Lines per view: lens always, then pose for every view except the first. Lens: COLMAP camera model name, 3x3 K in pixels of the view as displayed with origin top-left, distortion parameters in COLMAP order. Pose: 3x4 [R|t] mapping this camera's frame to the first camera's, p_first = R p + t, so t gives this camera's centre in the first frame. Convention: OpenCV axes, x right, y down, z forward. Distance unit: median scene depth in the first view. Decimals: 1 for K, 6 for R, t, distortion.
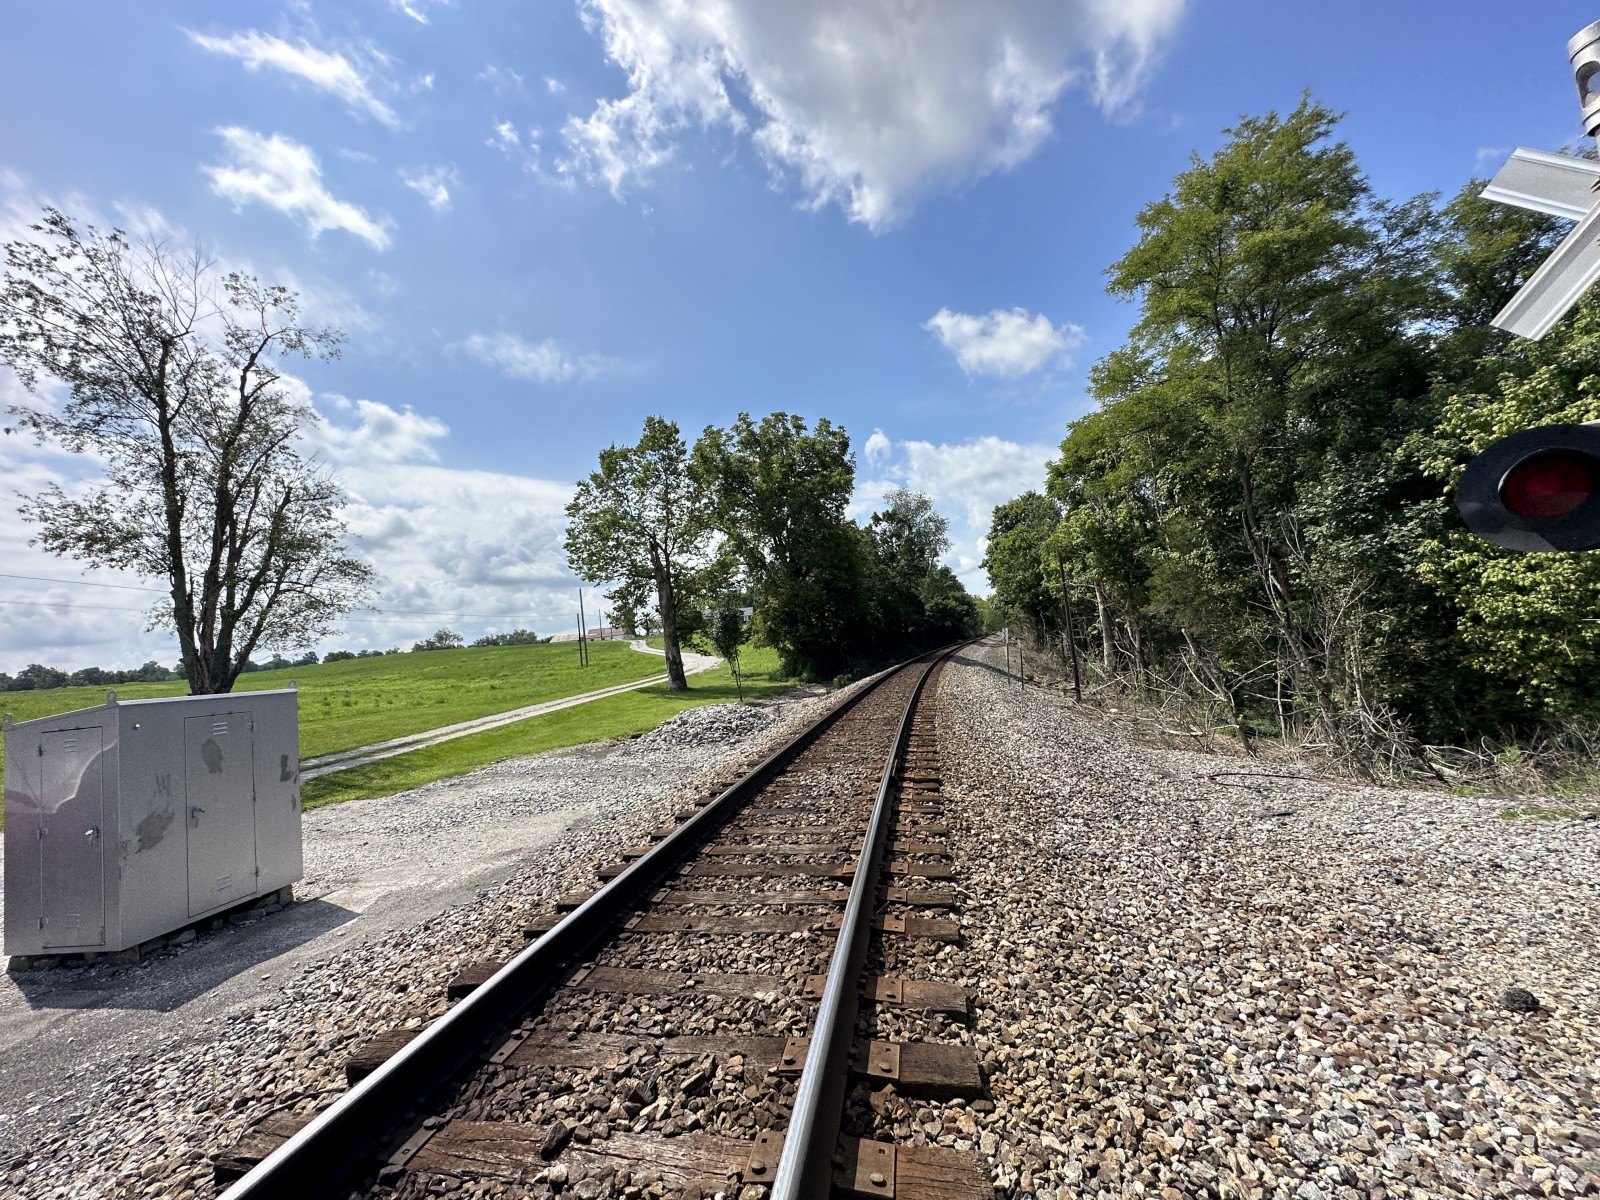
lens RADIAL K [[644.1, 0, 801.6], [0, 644.1, 597.6], [0, 0, 1]] dist [0.000706, -0.000183]
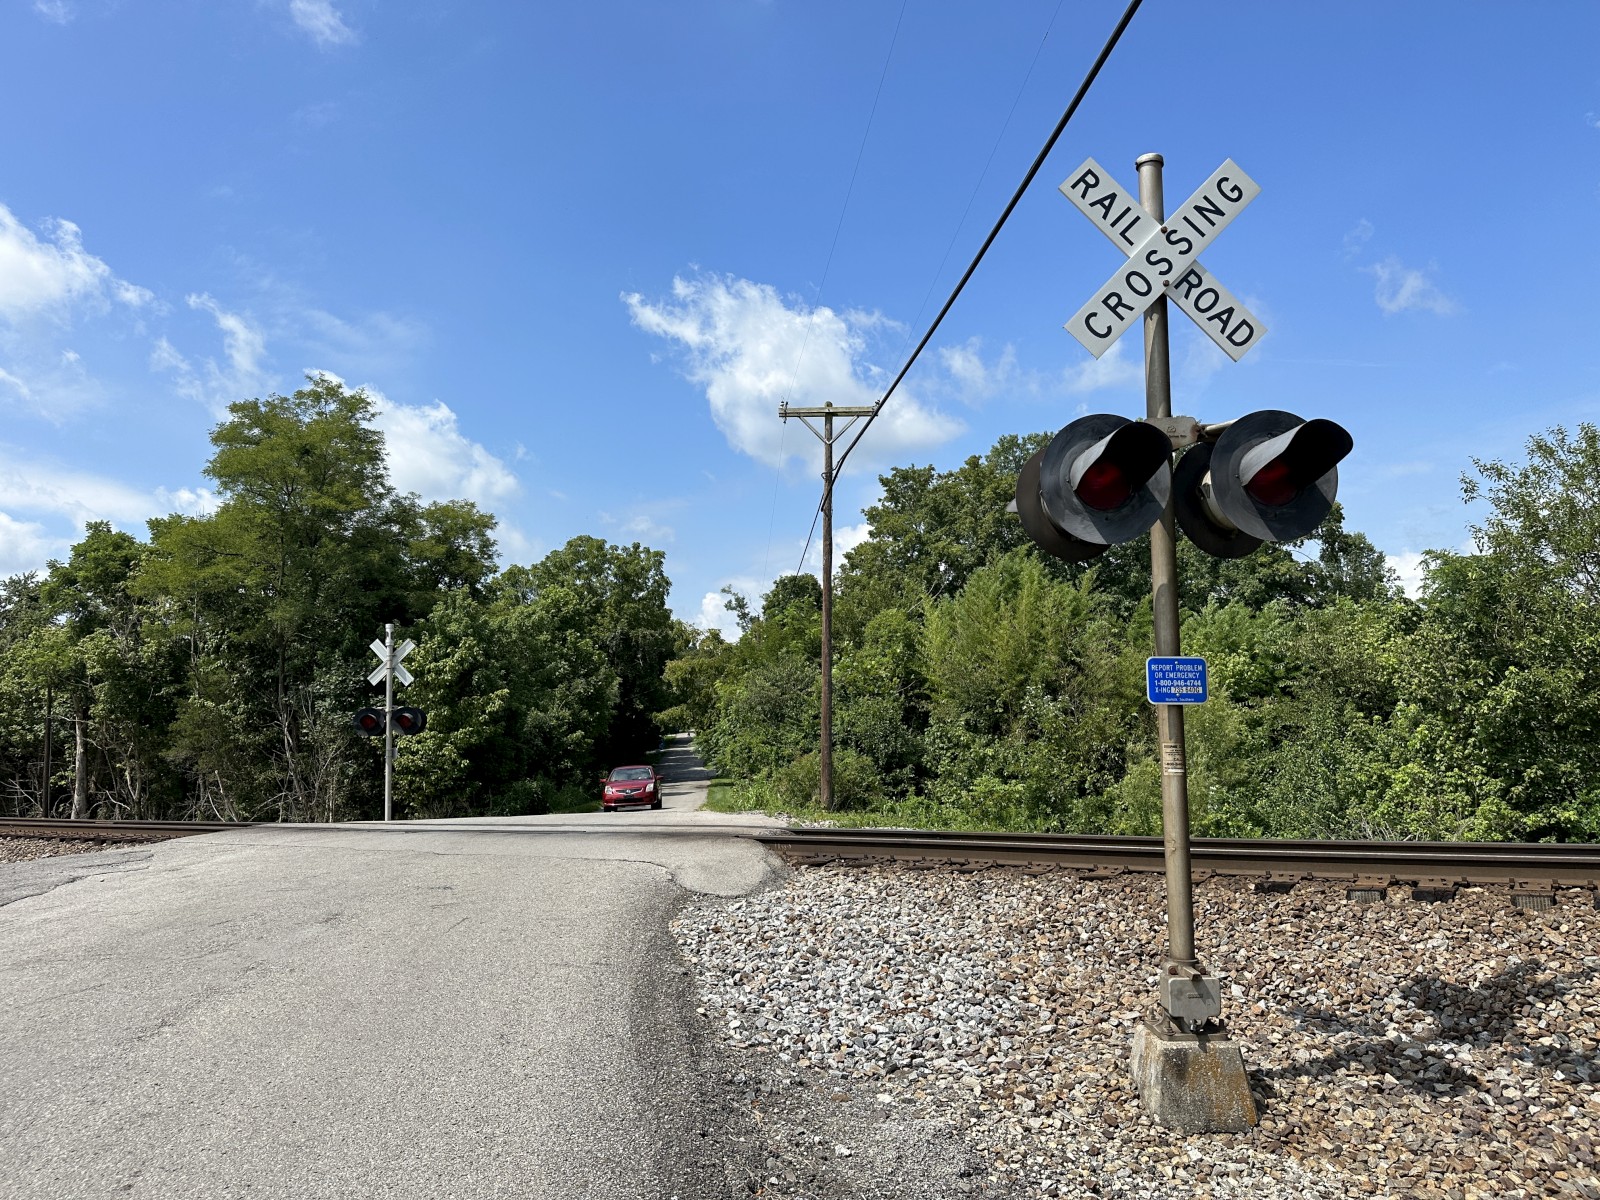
lens RADIAL K [[1119.6, 0, 801.2], [0, 1119.6, 601.0], [0, 0, 1]] dist [0.006136, -0.000162]
pose [[0.467626, 0.183251, 0.864723, -0.867782], [-0.069882, 0.982877, -0.170499, 0.021140], [-0.881160, 0.019301, 0.472425, -1.078850]]
